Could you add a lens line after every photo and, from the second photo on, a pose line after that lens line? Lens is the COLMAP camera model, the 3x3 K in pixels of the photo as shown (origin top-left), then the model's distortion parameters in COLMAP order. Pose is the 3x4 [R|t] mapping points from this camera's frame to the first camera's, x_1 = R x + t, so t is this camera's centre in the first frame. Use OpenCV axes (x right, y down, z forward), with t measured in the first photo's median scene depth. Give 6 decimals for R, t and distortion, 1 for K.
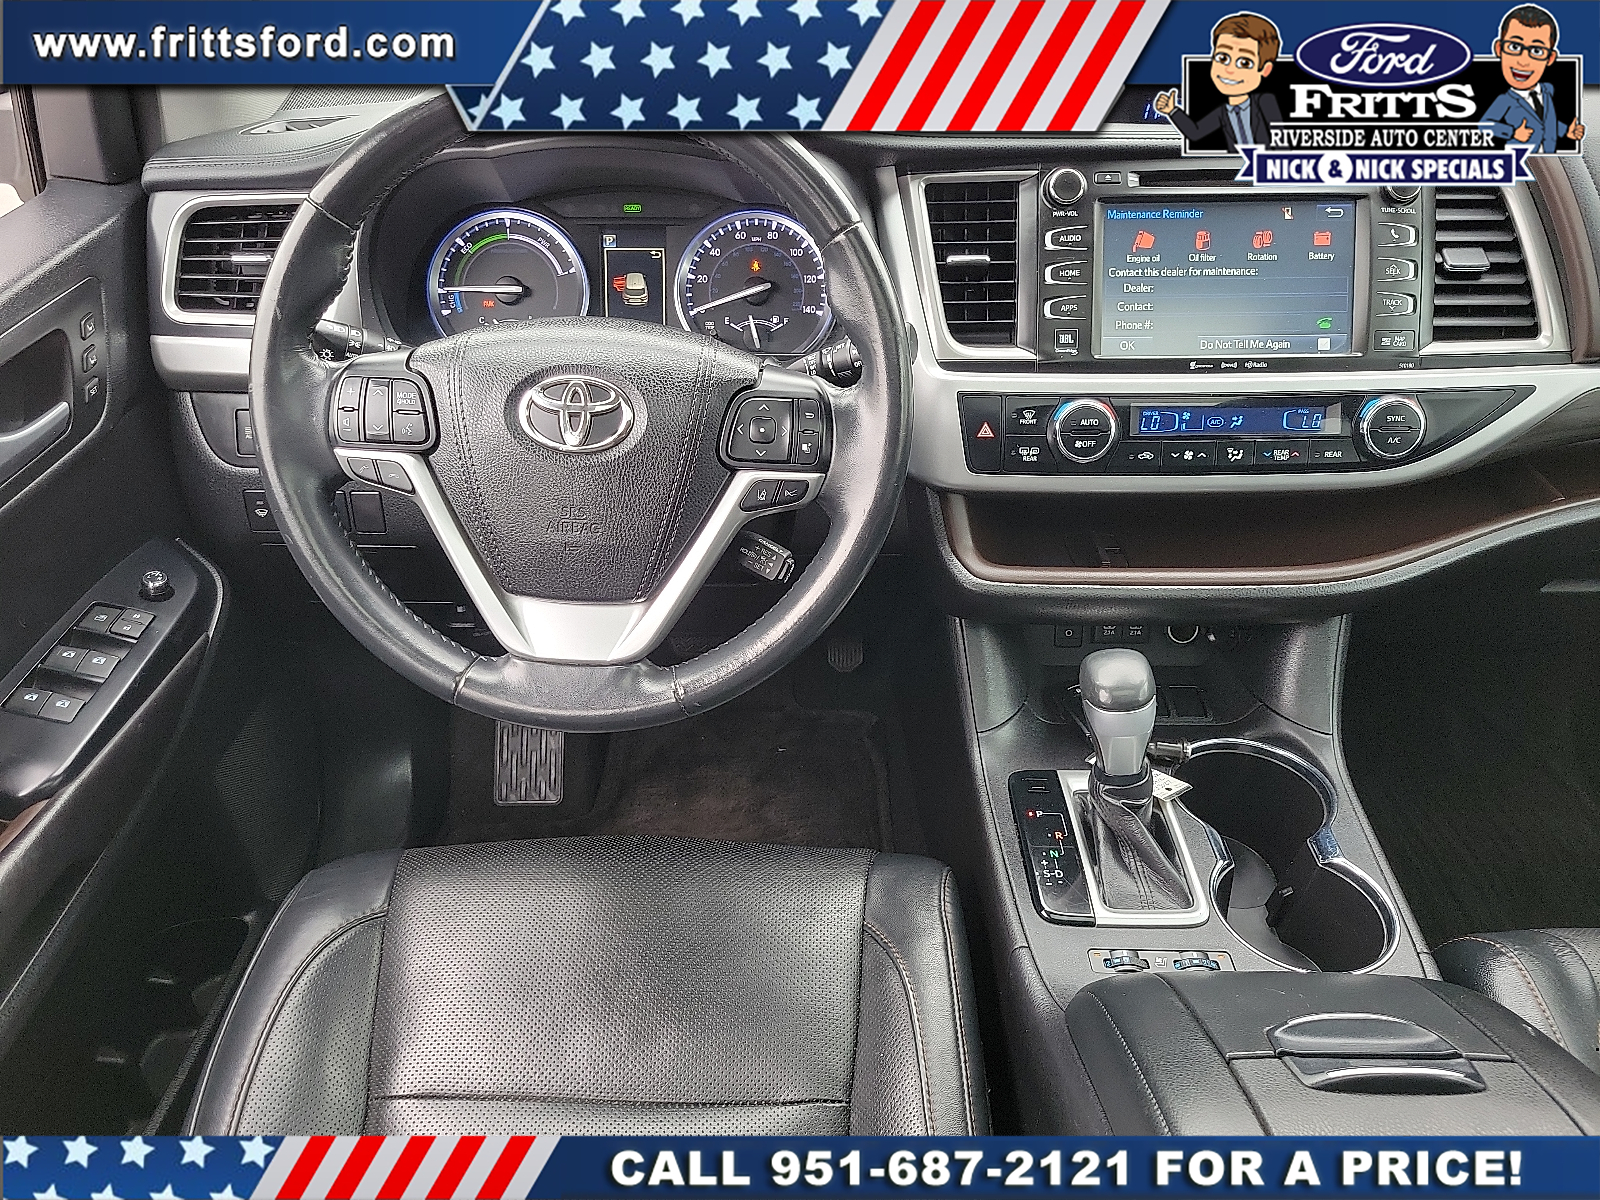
lens RADIAL K [[1209.5, 0, 797.0], [0, 1209.5, 619.0], [0, 0, 1]] dist [0.006529, -0.036066]
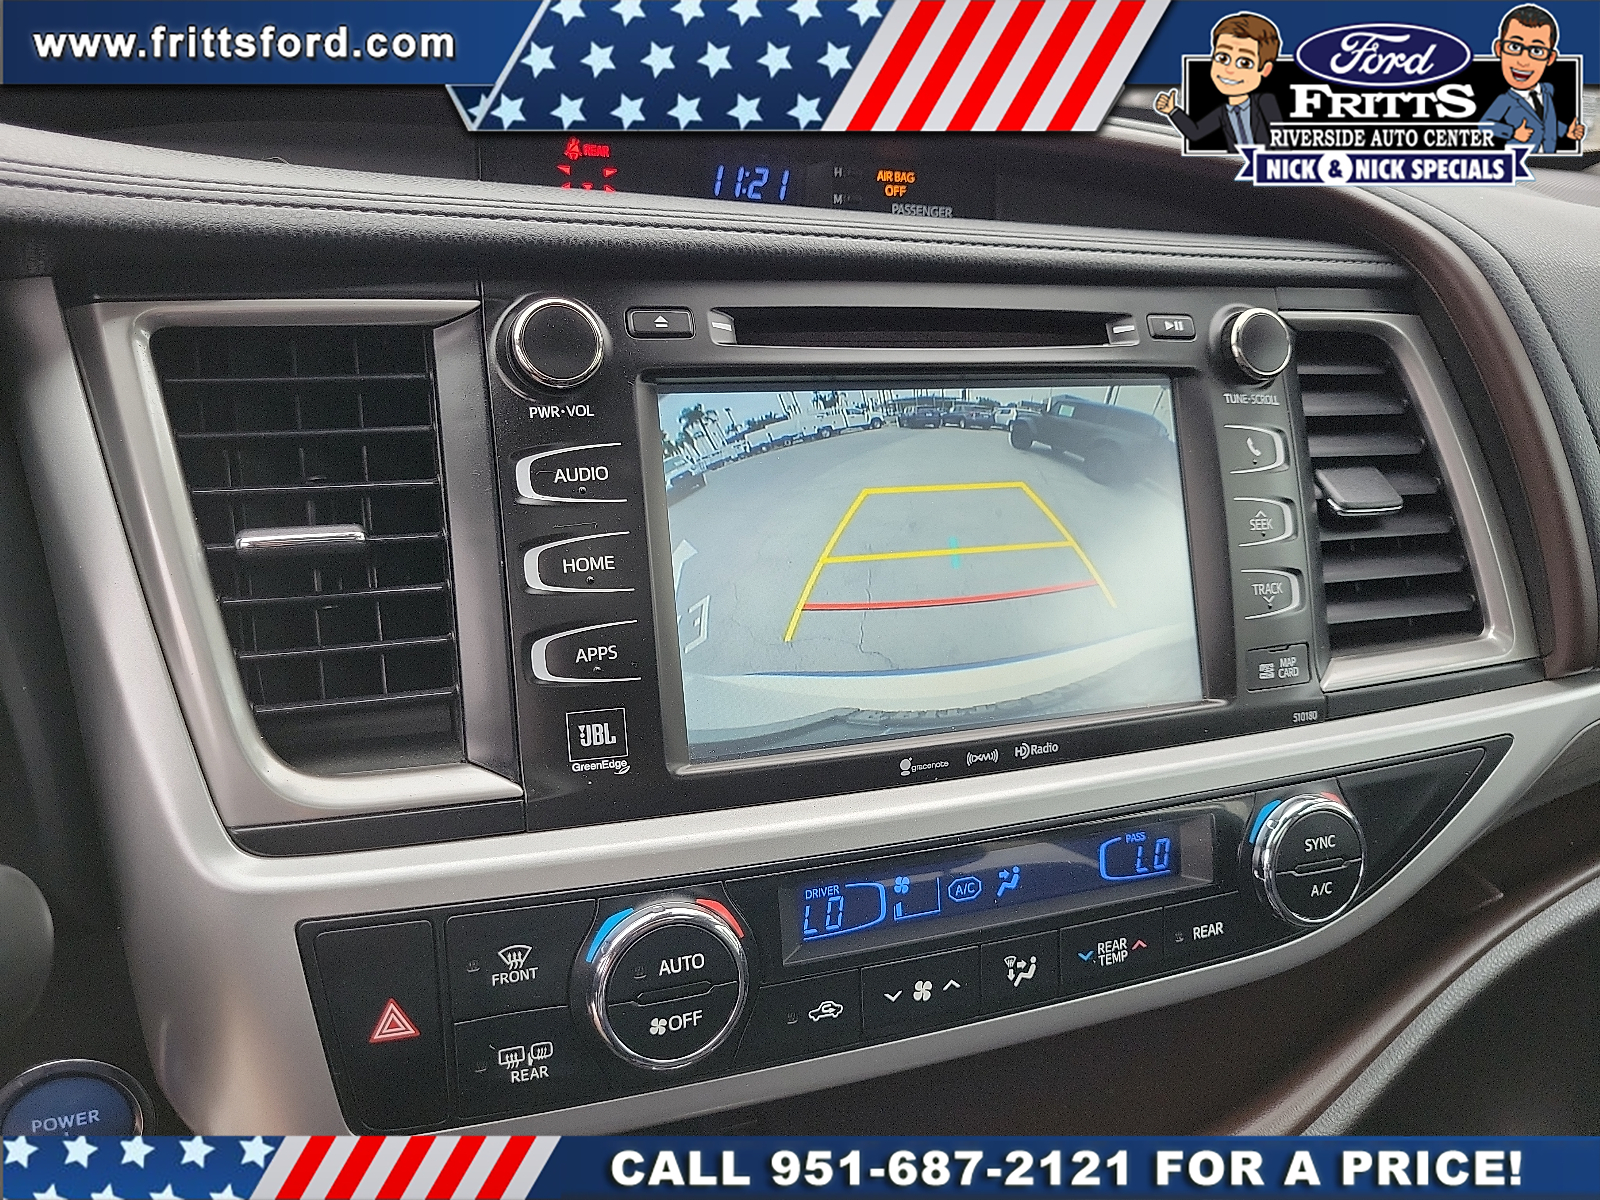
lens RADIAL K [[1209.5, 0, 797.0], [0, 1209.5, 619.0], [0, 0, 1]] dist [0.006529, -0.036066]
pose [[0.923600, -0.069553, 0.376996, 0.140810], [0.112212, 0.989381, -0.092375, -0.225460], [-0.366568, 0.127621, 0.921597, 0.626016]]
